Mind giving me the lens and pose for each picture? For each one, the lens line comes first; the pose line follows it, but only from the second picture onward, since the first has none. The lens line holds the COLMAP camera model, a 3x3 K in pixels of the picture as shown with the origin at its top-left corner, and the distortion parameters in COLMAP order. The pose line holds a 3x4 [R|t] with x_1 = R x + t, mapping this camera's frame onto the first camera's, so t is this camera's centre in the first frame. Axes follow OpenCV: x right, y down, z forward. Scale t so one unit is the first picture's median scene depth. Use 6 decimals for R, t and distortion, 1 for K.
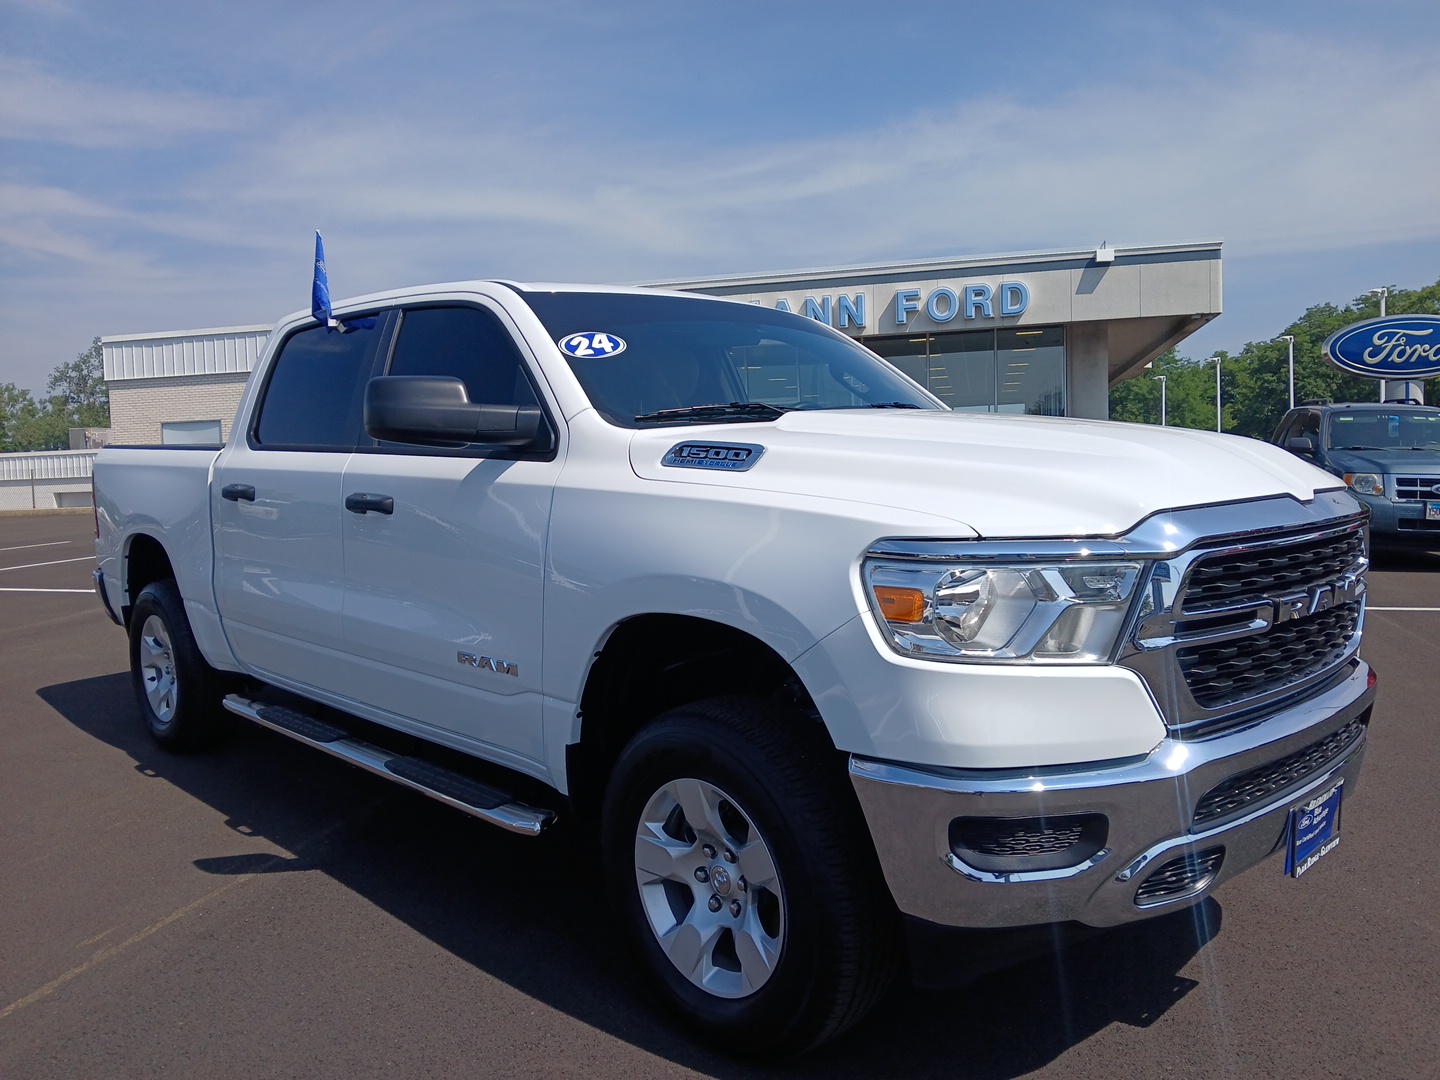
lens RADIAL K [[1112.6, 0, 724.3], [0, 1112.6, 546.6], [0, 0, 1]] dist [0.083917, -0.158069]
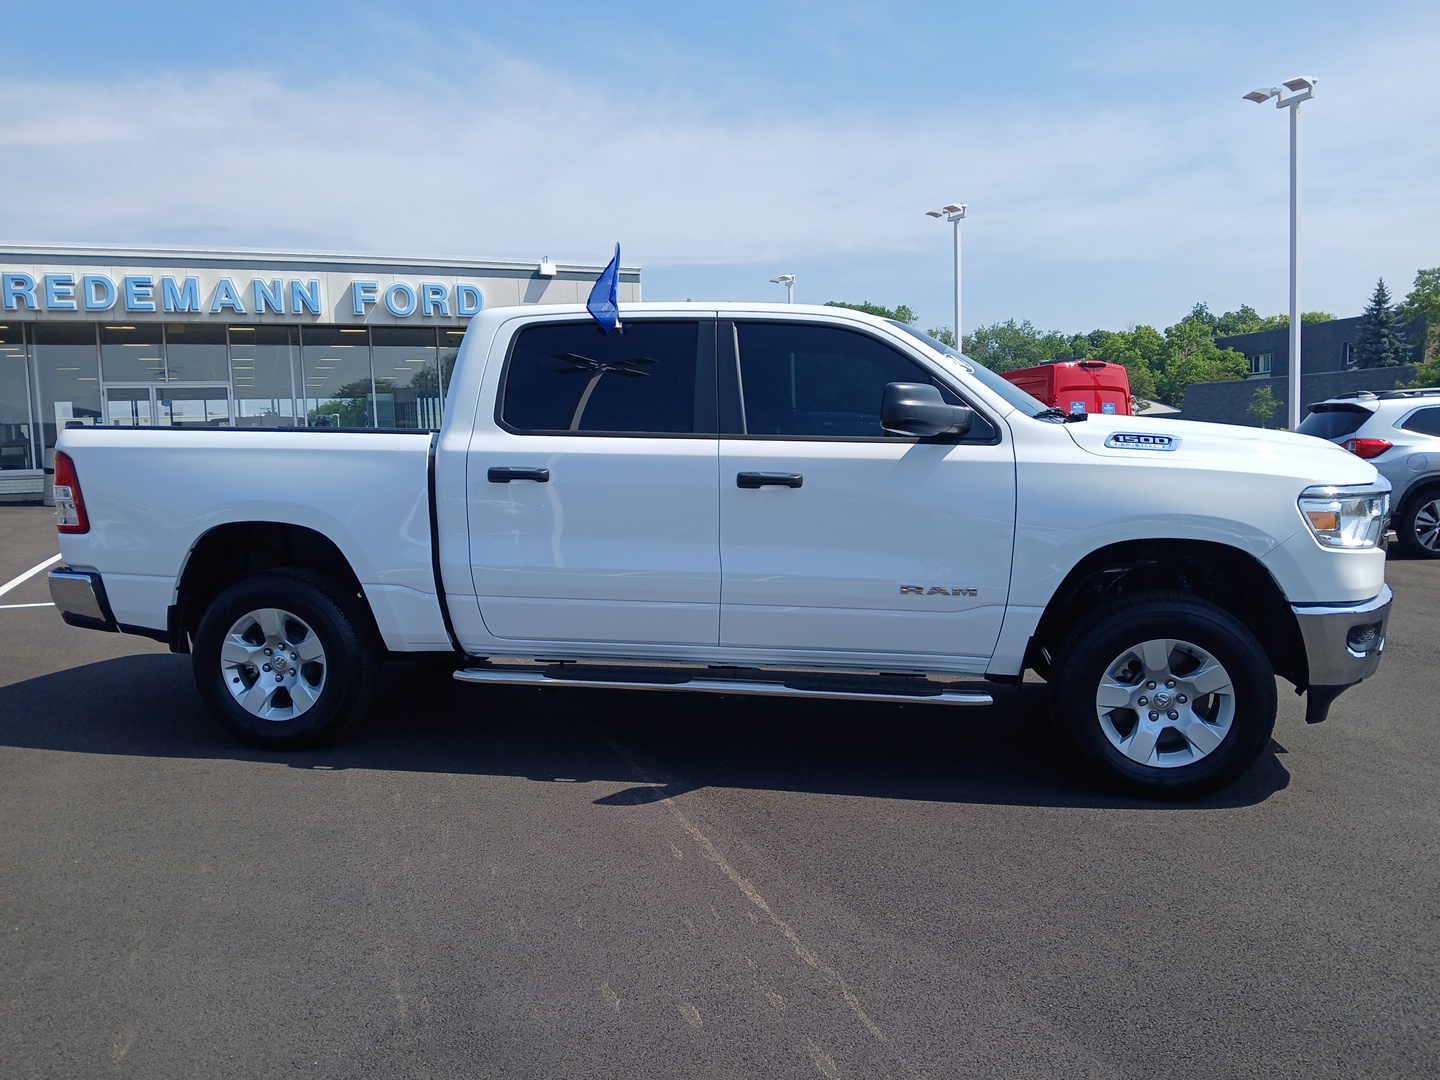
lens RADIAL K [[1112.6, 0, 724.3], [0, 1112.6, 546.6], [0, 0, 1]] dist [0.083917, -0.158069]
pose [[0.811265, -0.043622, 0.583049, -0.767563], [0.041002, 0.999002, 0.017692, 0.008710], [-0.583239, 0.009553, 0.812245, 0.016615]]
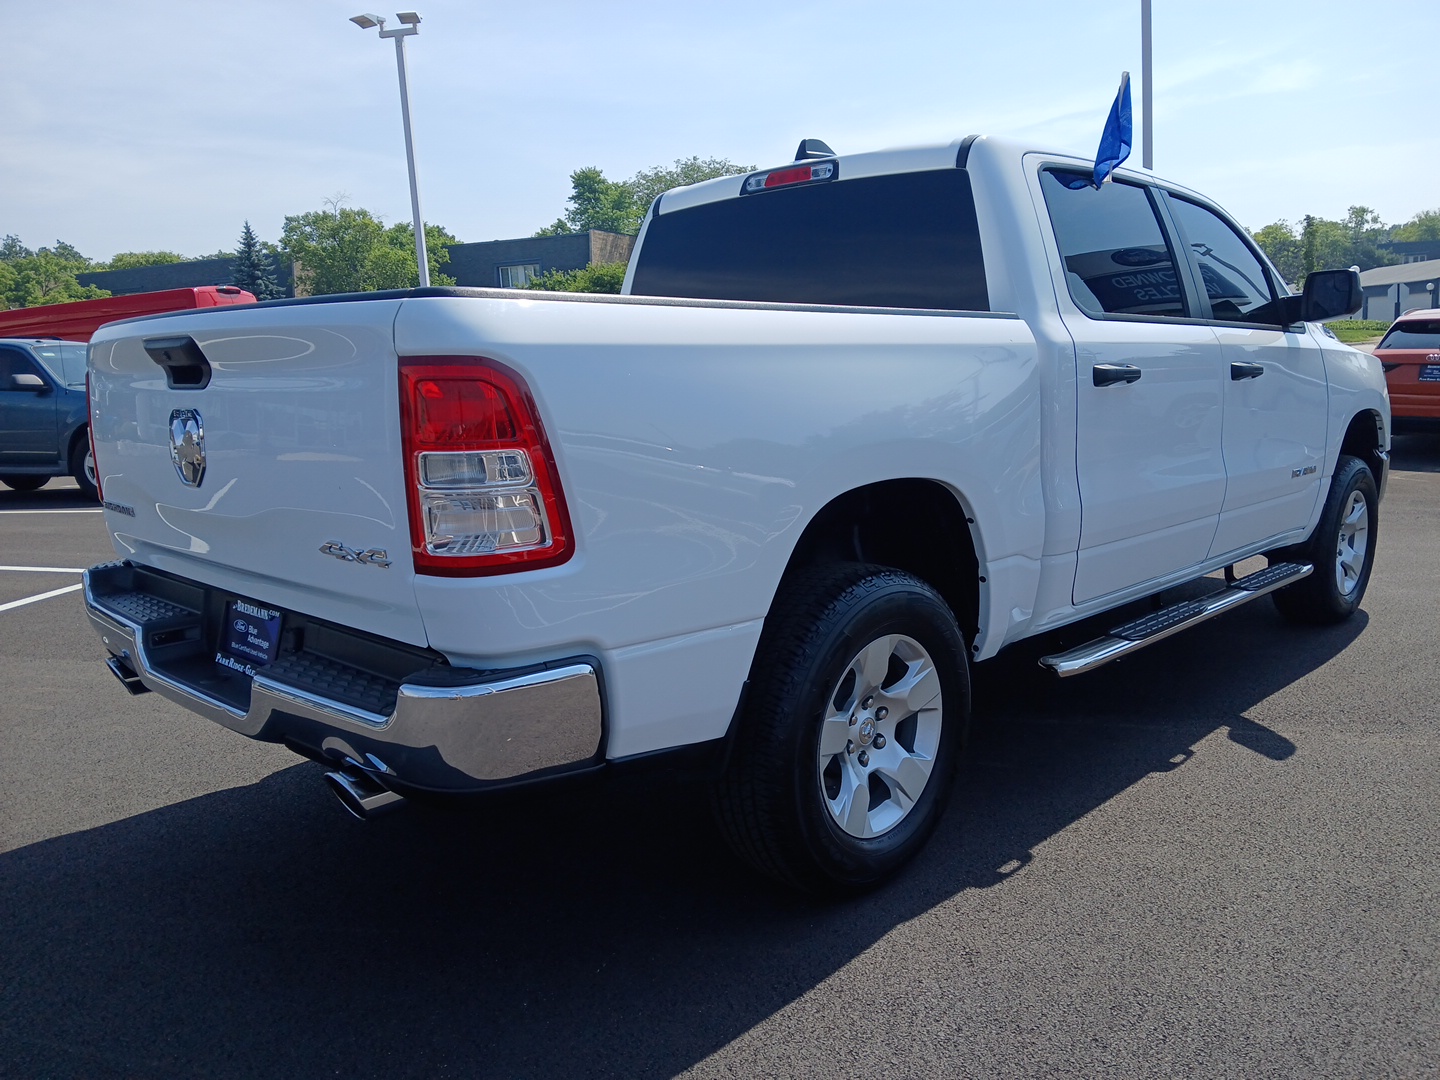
lens RADIAL K [[1112.6, 0, 724.3], [0, 1112.6, 546.6], [0, 0, 1]] dist [0.083917, -0.158069]
pose [[-0.021296, -0.147536, 0.988827, -1.042317], [0.117319, 0.981850, 0.149022, -0.067869], [-0.992866, 0.119182, -0.003601, 1.104803]]
